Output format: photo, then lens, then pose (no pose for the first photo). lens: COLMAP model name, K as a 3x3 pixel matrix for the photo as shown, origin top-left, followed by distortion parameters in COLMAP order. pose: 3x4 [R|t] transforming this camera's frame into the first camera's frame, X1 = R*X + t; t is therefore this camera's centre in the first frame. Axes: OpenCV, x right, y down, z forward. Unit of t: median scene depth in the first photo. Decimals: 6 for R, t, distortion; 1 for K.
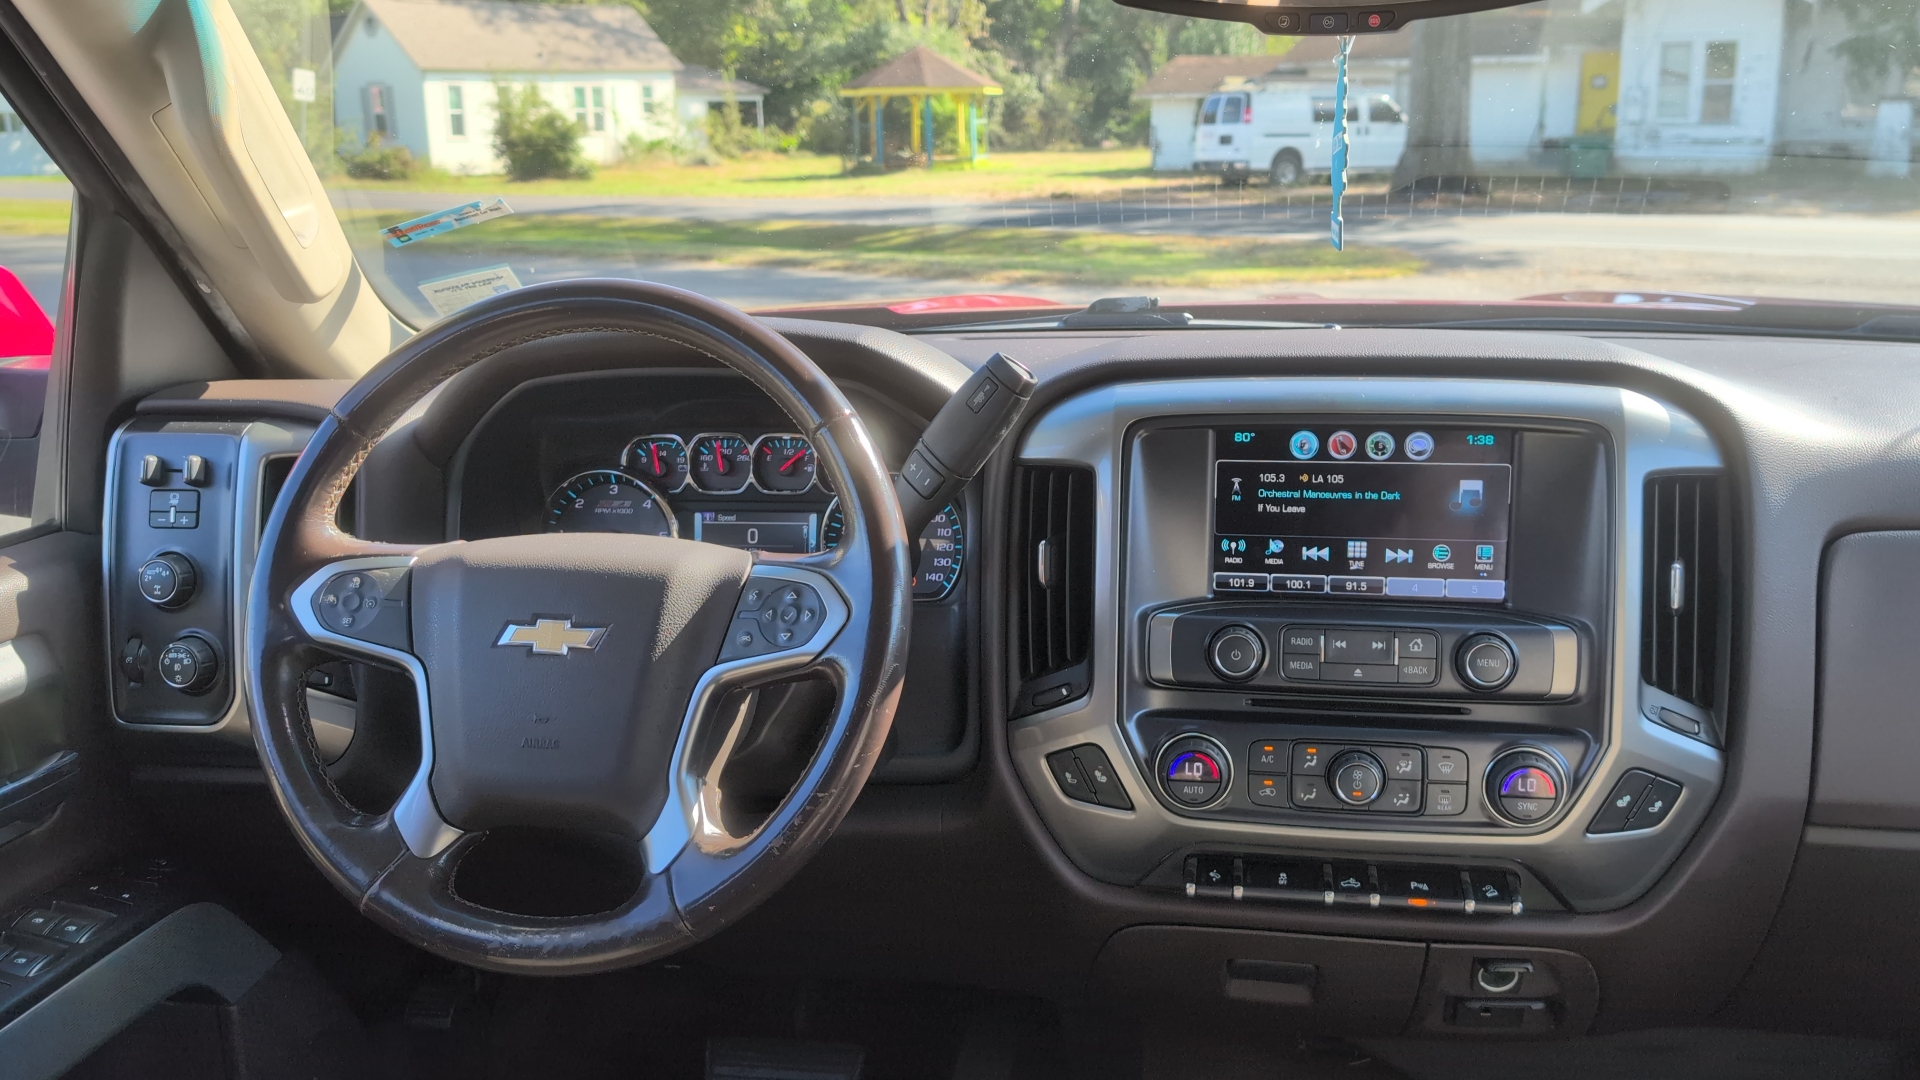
lens RADIAL K [[1695.8, 0, 957.7], [0, 1695.8, 539.1], [0, 0, 1]] dist [0.046591, -0.081279]
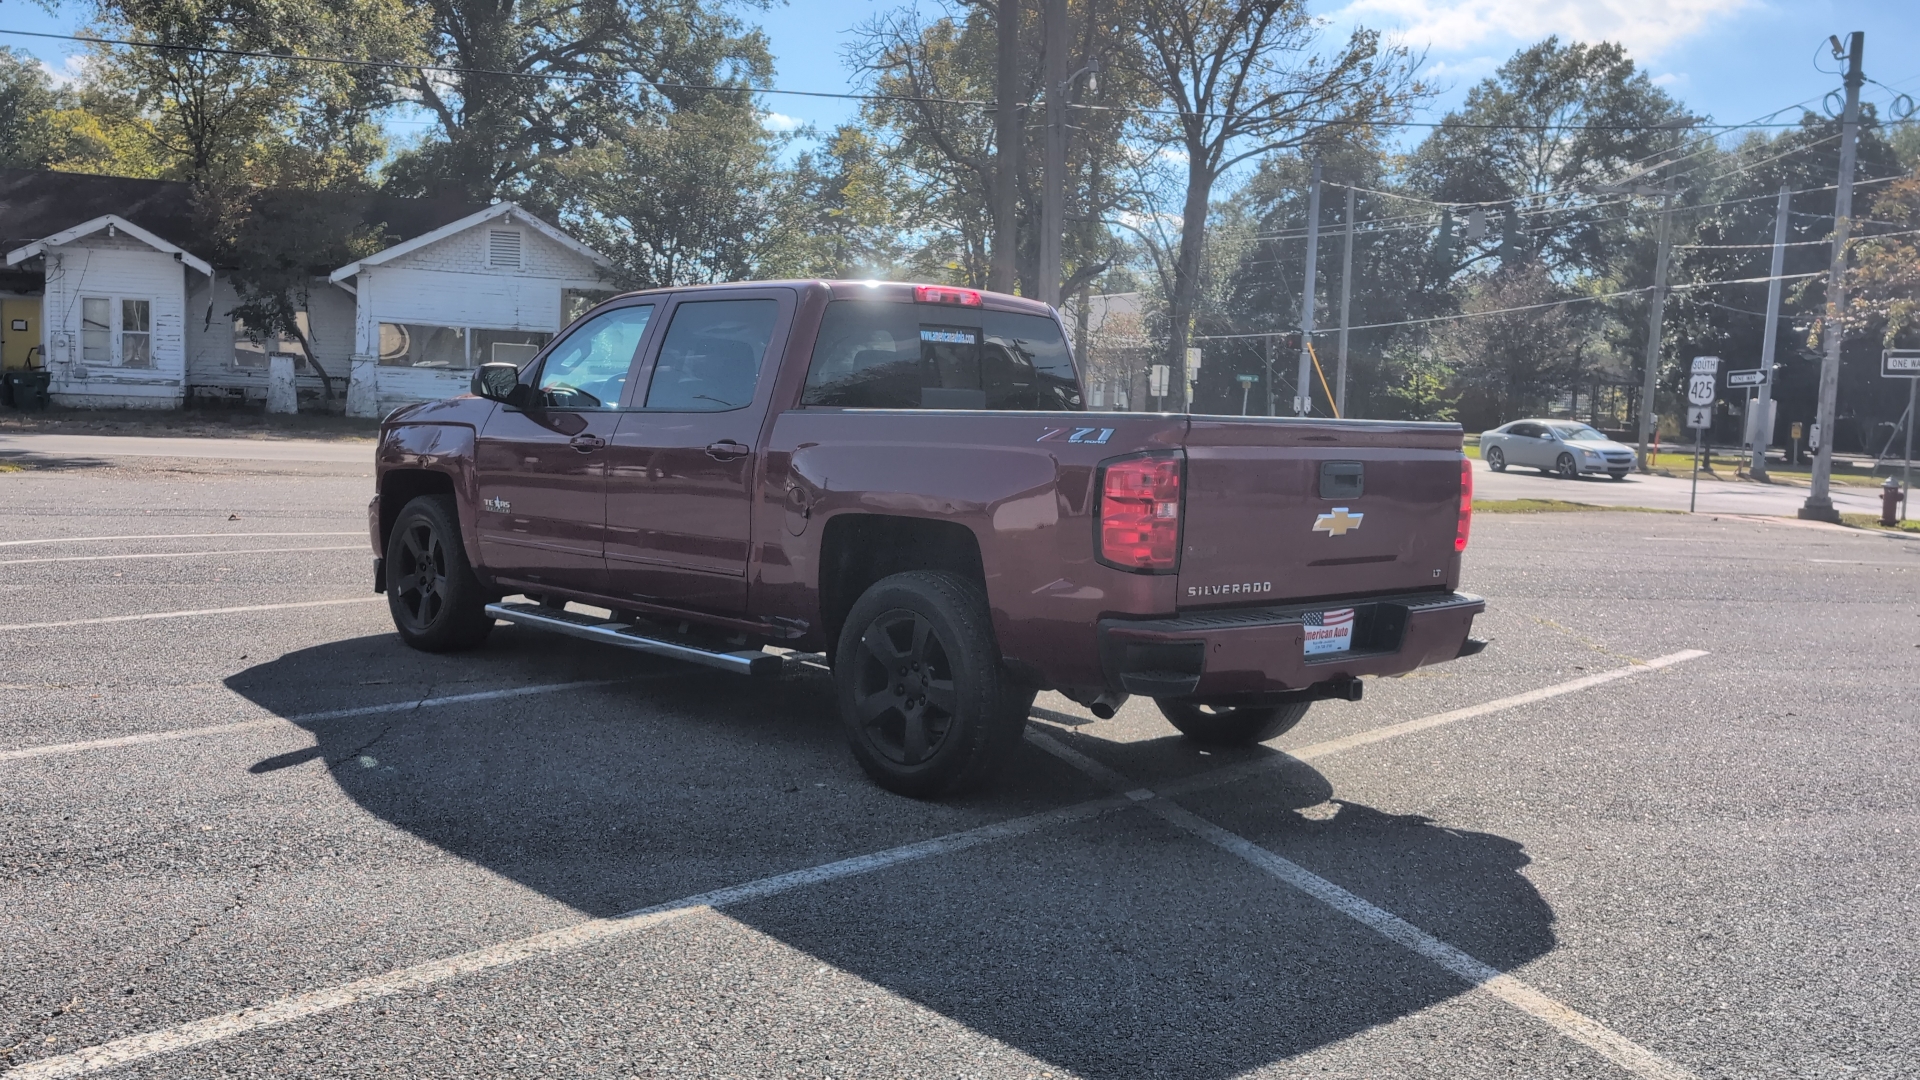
lens RADIAL K [[1695.8, 0, 957.7], [0, 1695.8, 539.1], [0, 0, 1]] dist [0.046591, -0.081279]
pose [[0.609789, -0.031723, 0.791929, -4.268713], [0.142673, 0.987269, -0.070311, 1.105323], [-0.779616, 0.155861, 0.606552, -4.061771]]
